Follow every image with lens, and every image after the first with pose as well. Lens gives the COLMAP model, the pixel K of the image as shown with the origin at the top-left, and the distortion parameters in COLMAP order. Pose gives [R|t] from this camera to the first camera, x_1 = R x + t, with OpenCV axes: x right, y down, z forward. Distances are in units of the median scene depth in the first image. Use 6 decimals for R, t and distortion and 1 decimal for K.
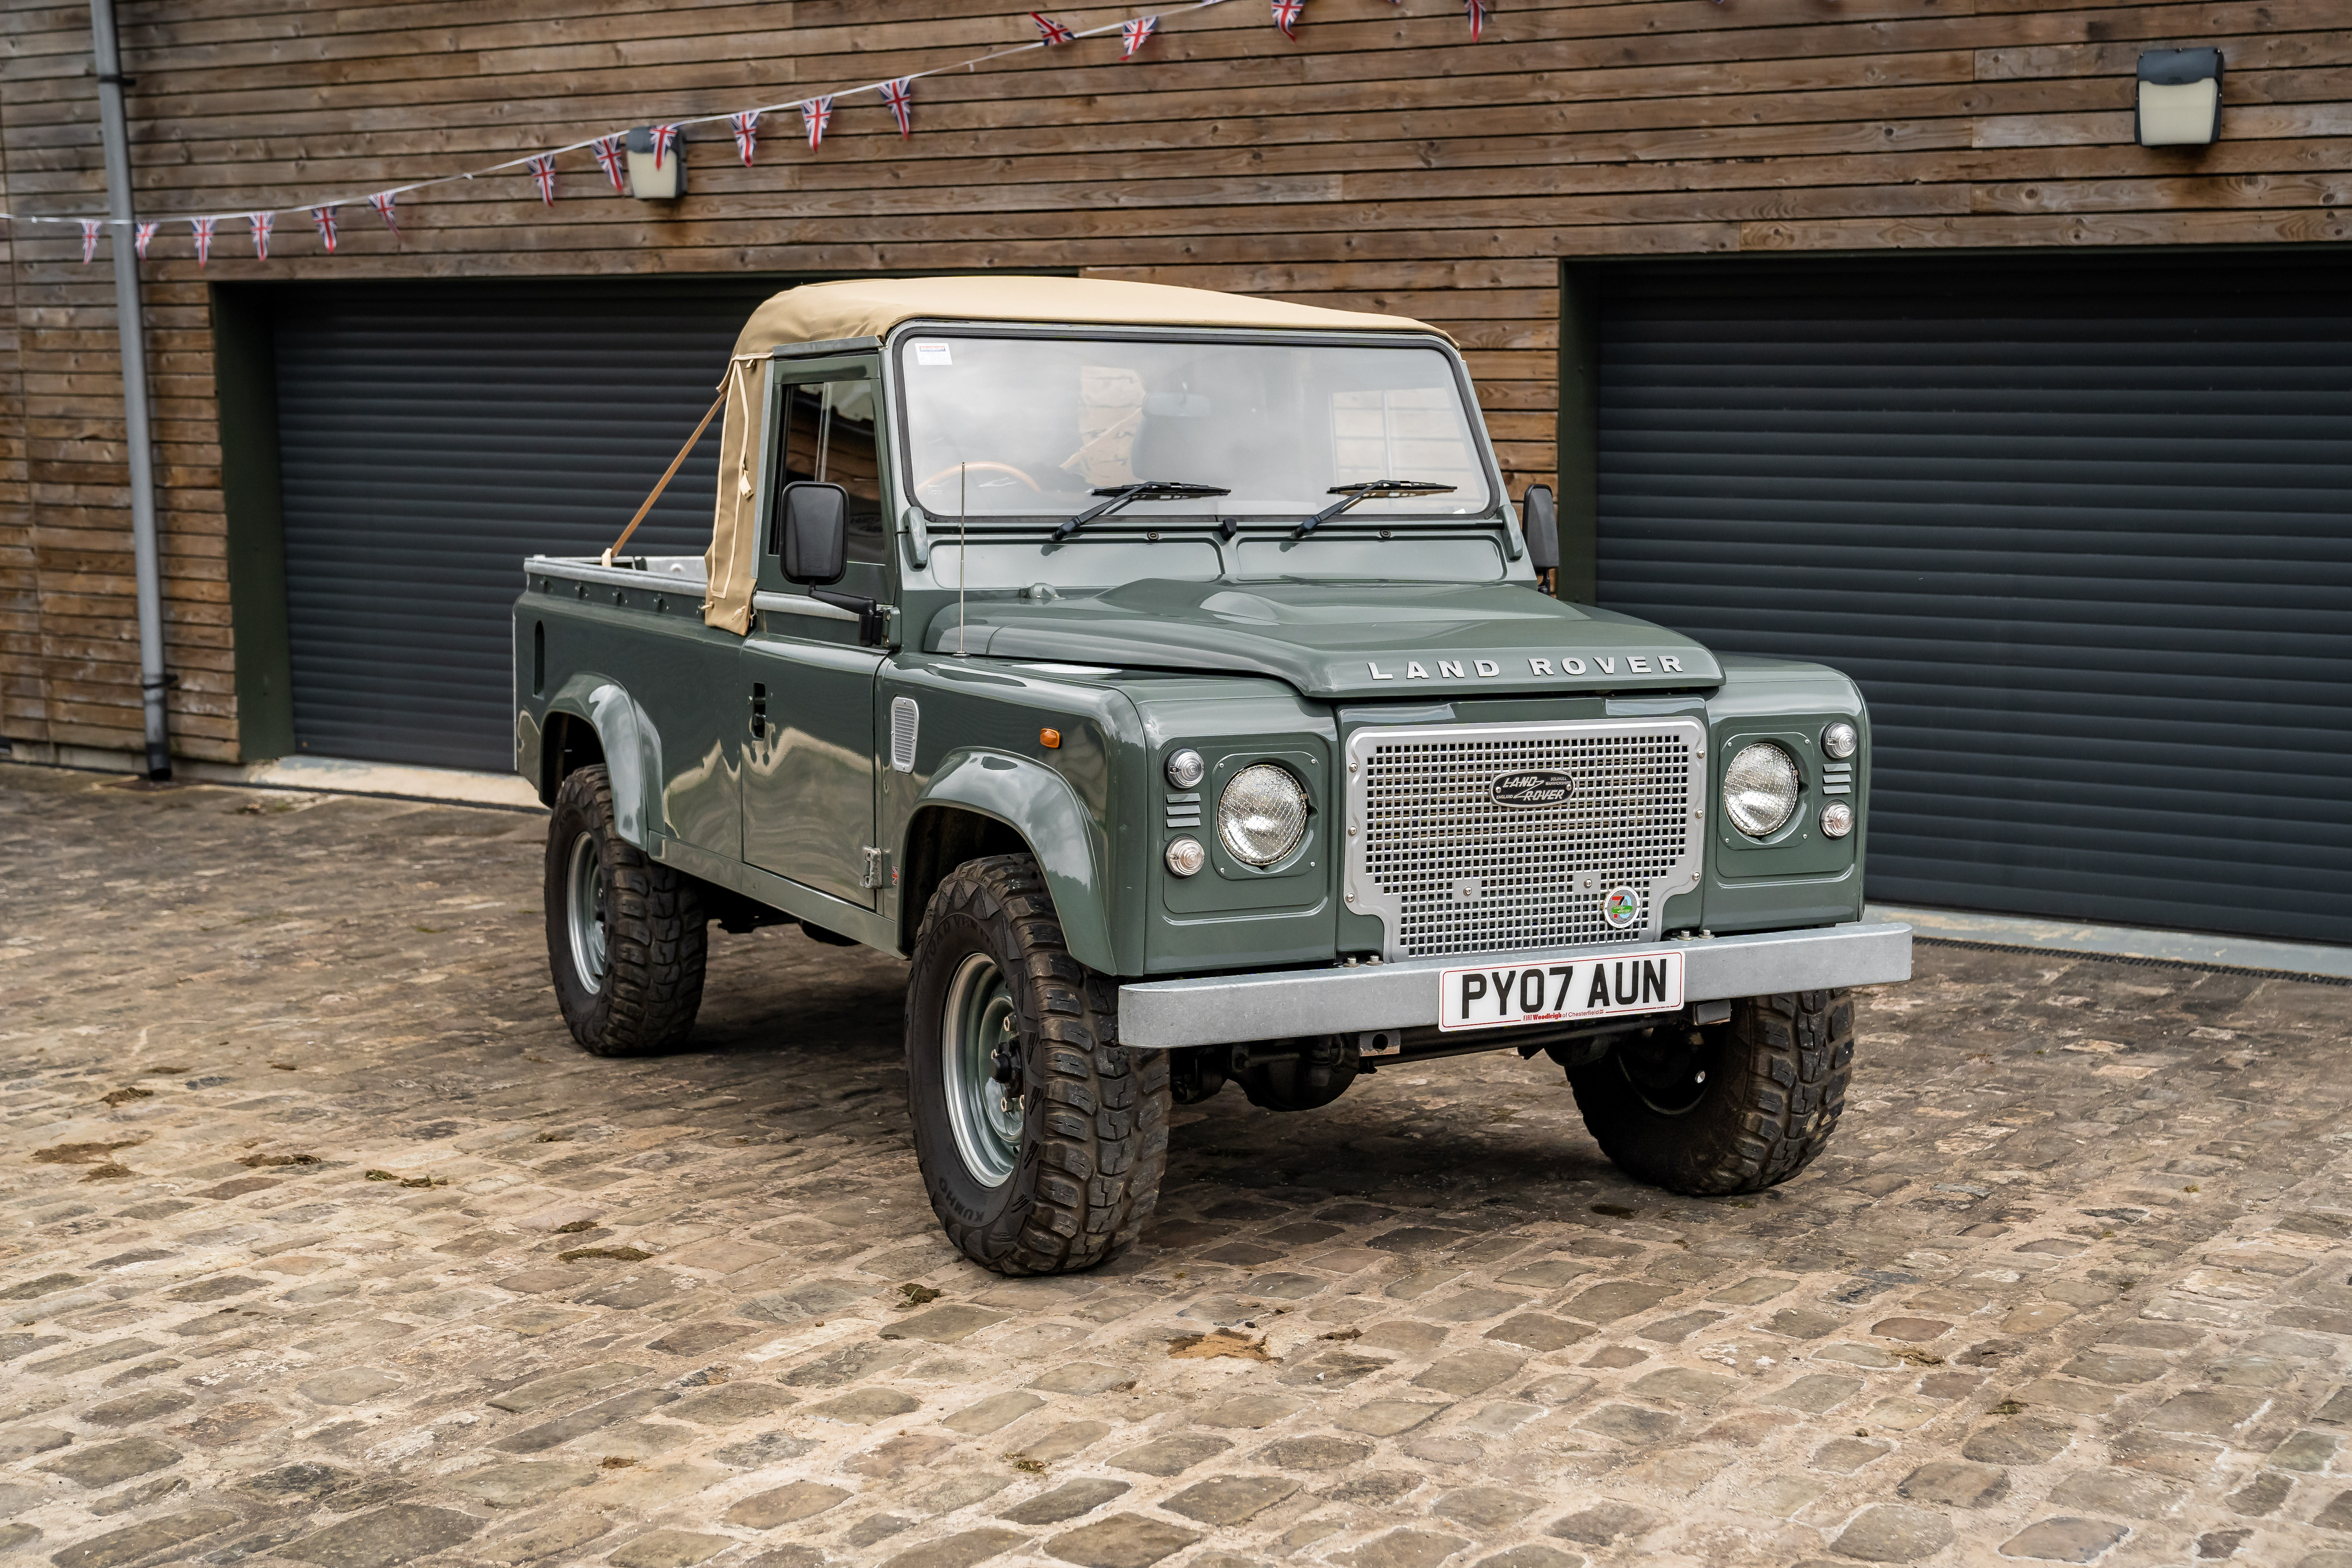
lens RADIAL K [[3076.5, 0, 1212.4], [0, 3076.5, 754.6], [0, 0, 1]] dist [0.005088, 0.000000]
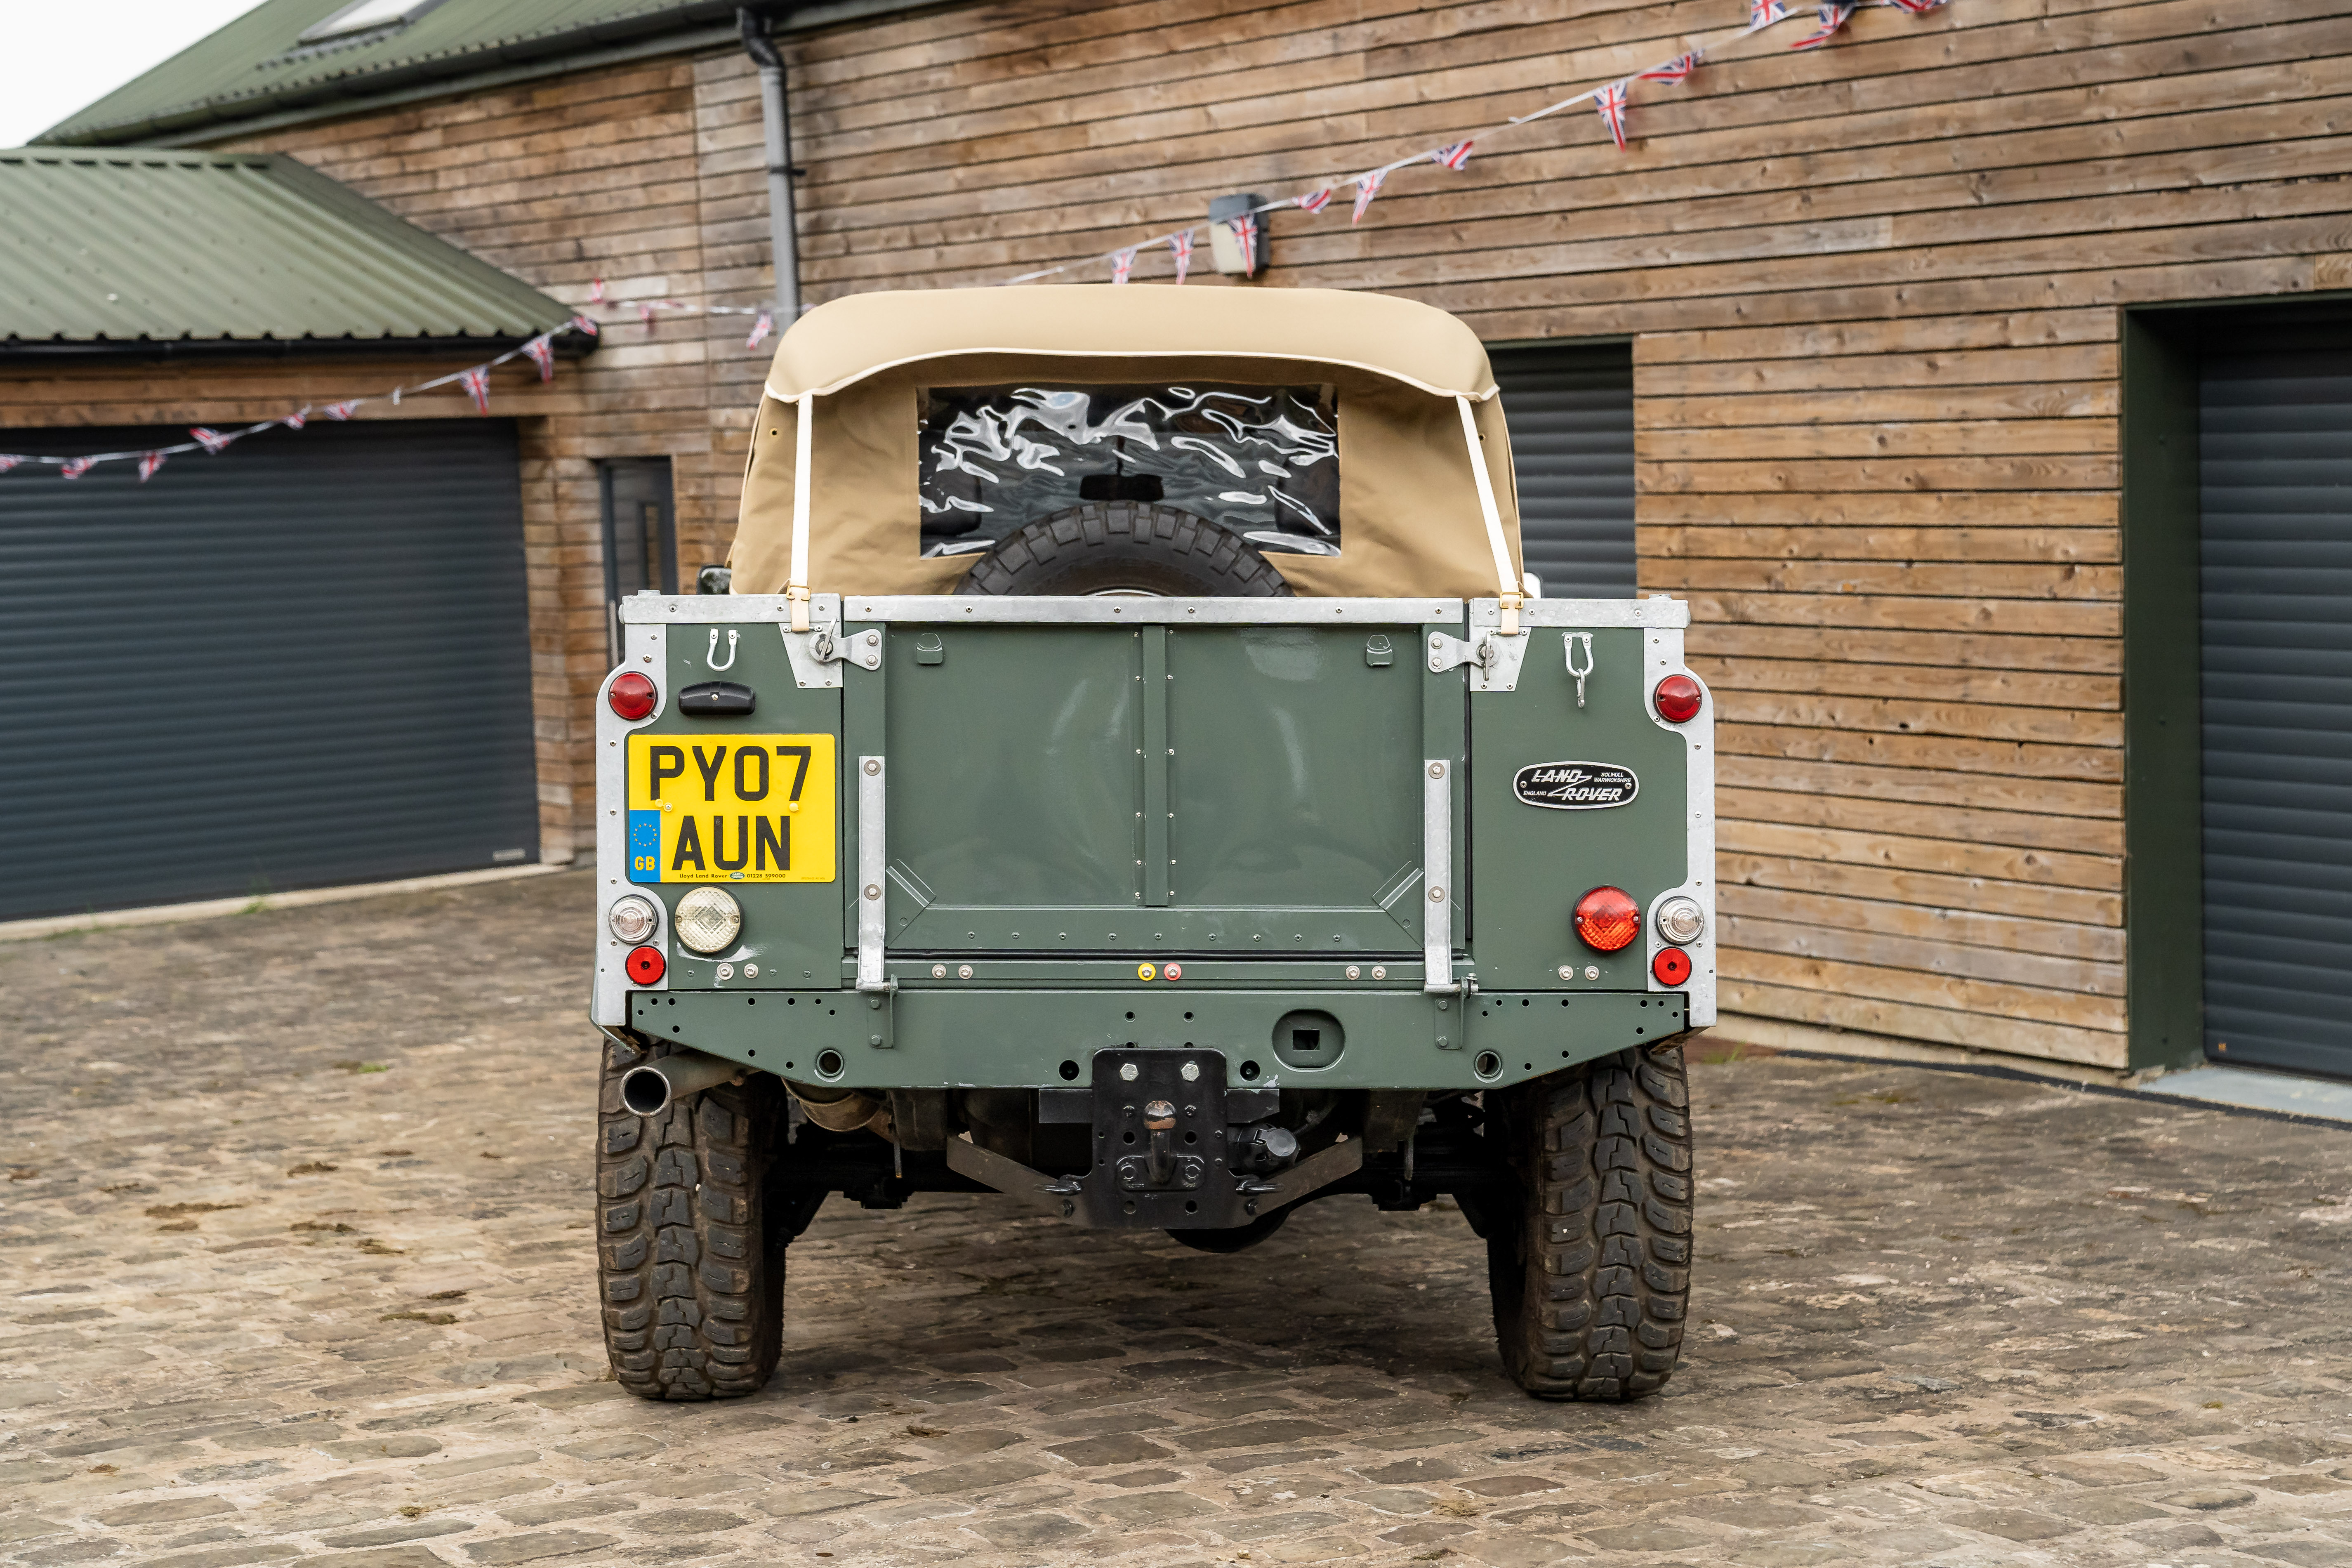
lens RADIAL K [[3740.4, 0, 1157.1], [0, 3740.4, 732.4], [0, 0, 1]] dist [0.012919, 0.000000]
pose [[0.921890, 0.013750, -0.387208, 0.500023], [-0.036448, 0.998016, -0.051339, 0.027594], [0.385734, 0.061442, 0.920562, -0.041873]]
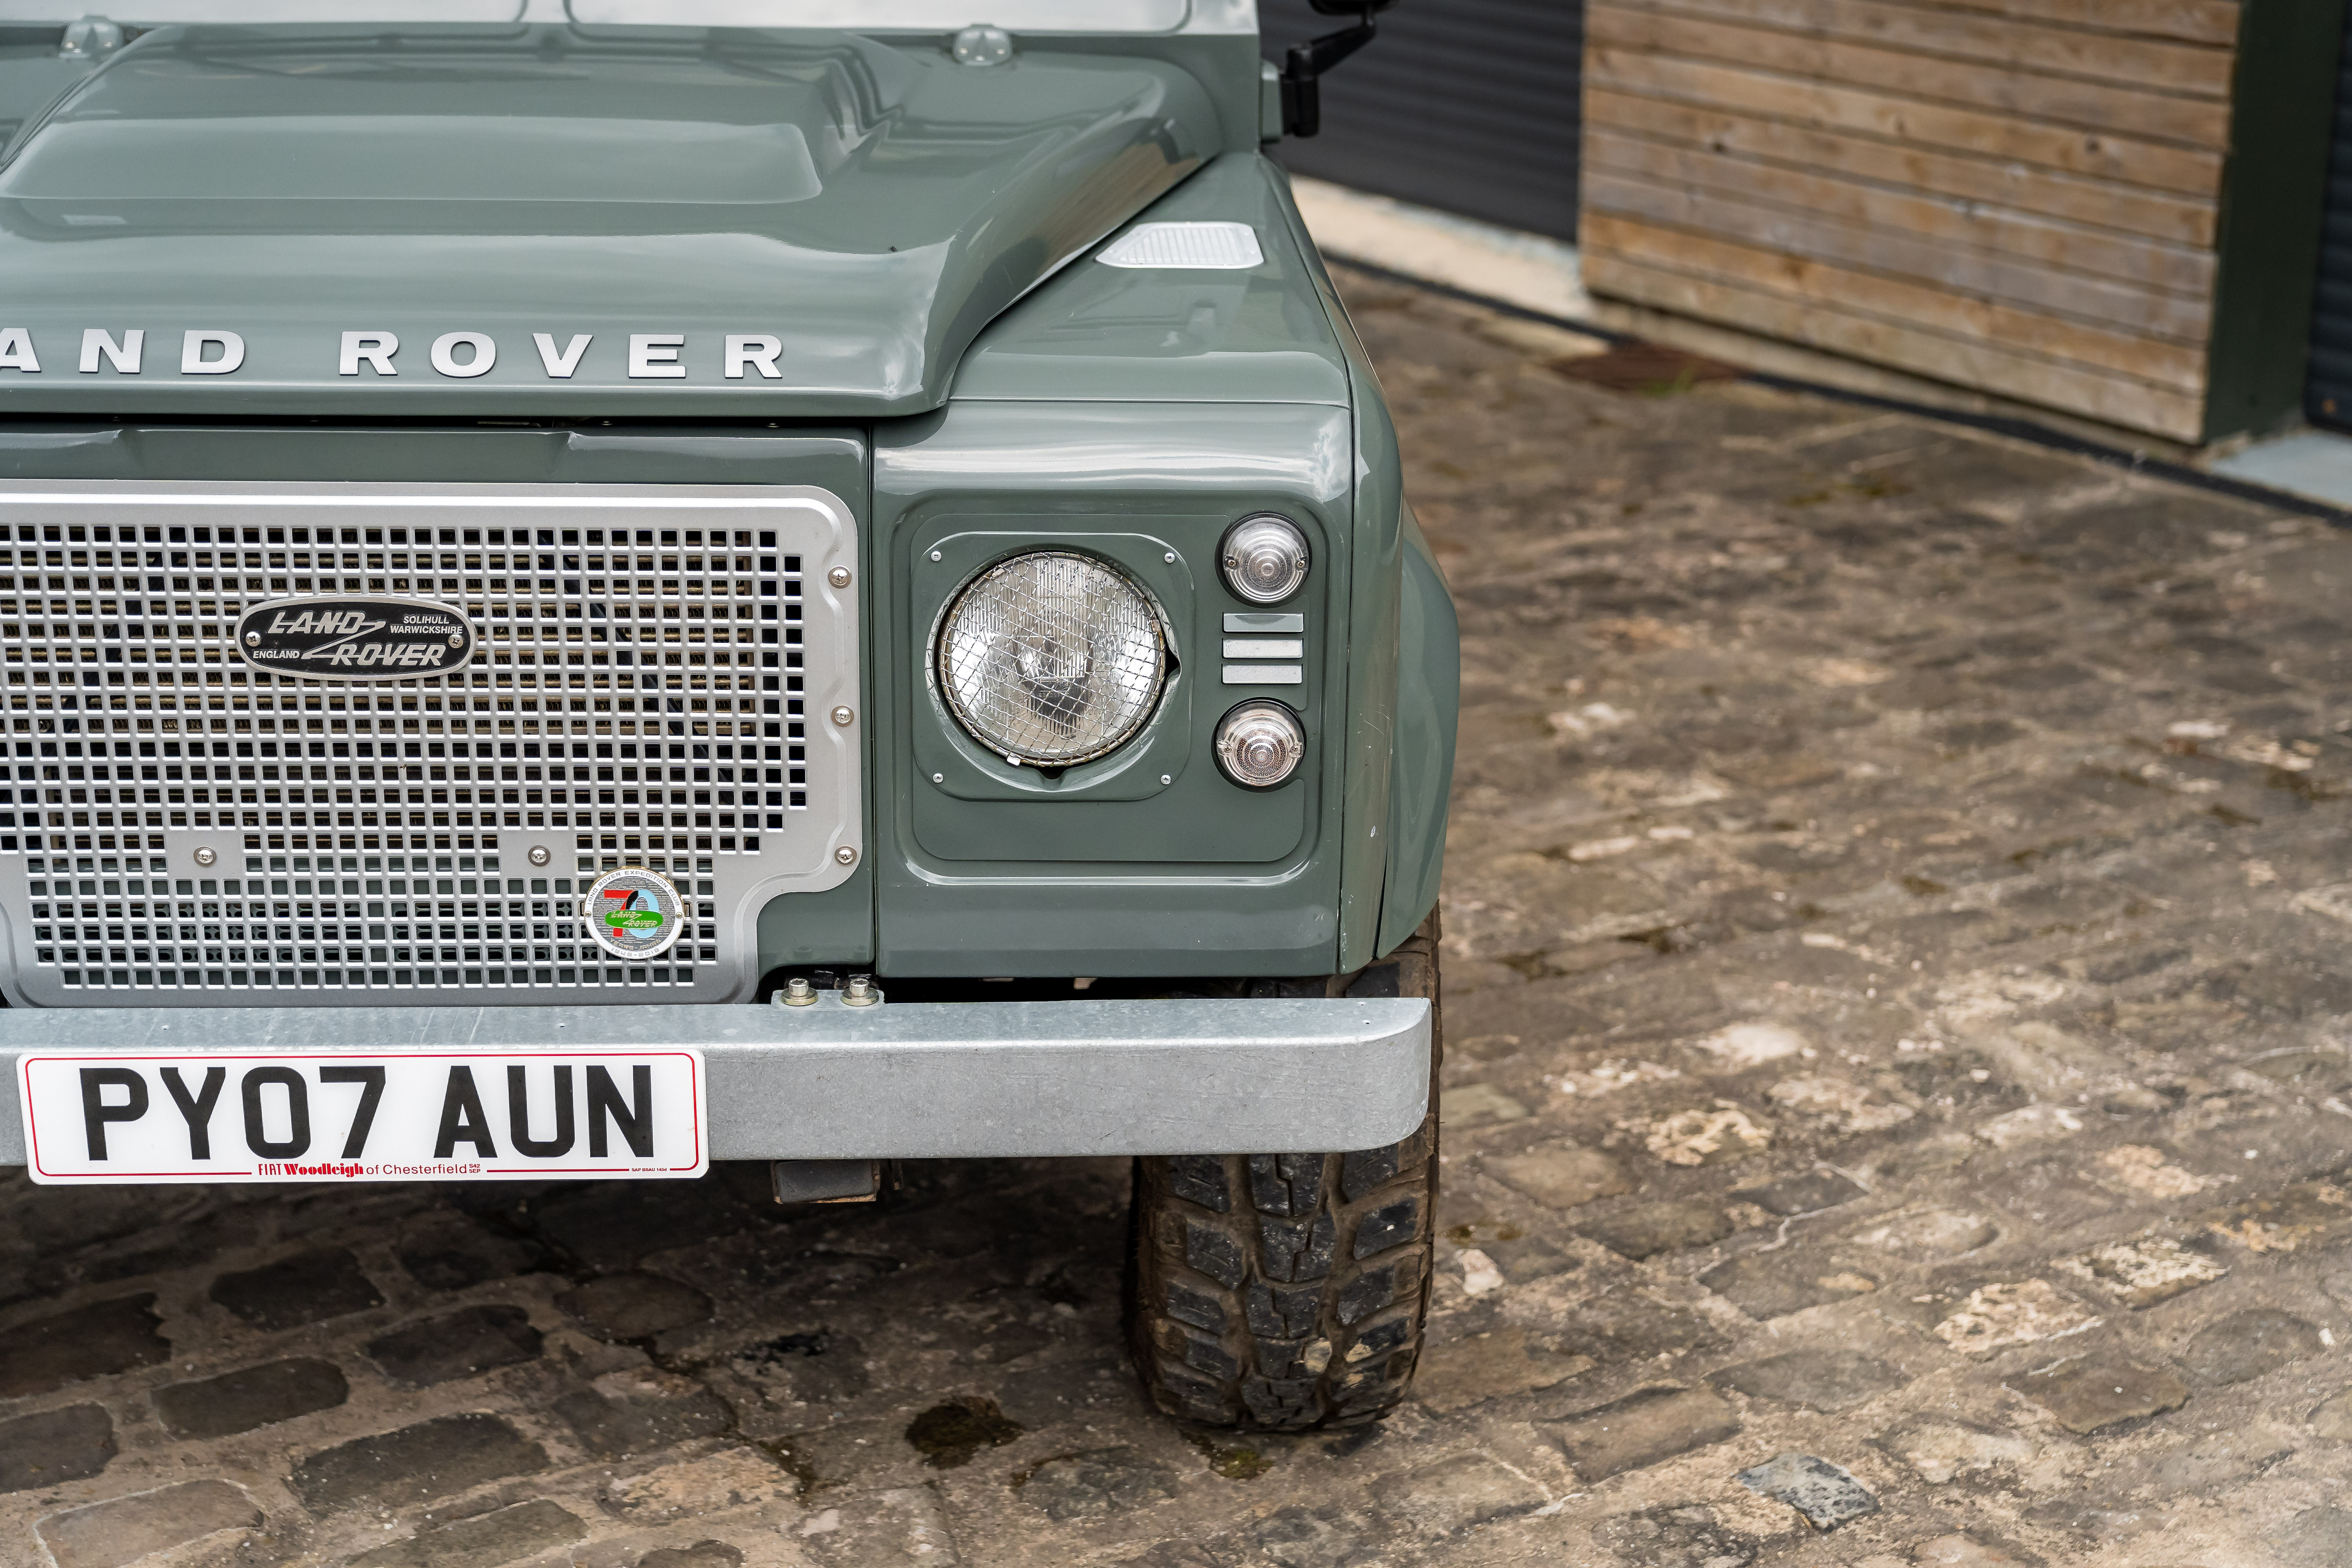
lens RADIAL K [[3391.7, 0, 1229.6], [0, 3391.7, 752.6], [0, 0, 1]] dist [0.033739, 0.000000]
pose [[0.917576, 0.136593, -0.373358, 0.377705], [-0.049919, 0.971276, 0.232659, -0.085556], [0.394414, -0.194845, 0.898039, 0.601177]]
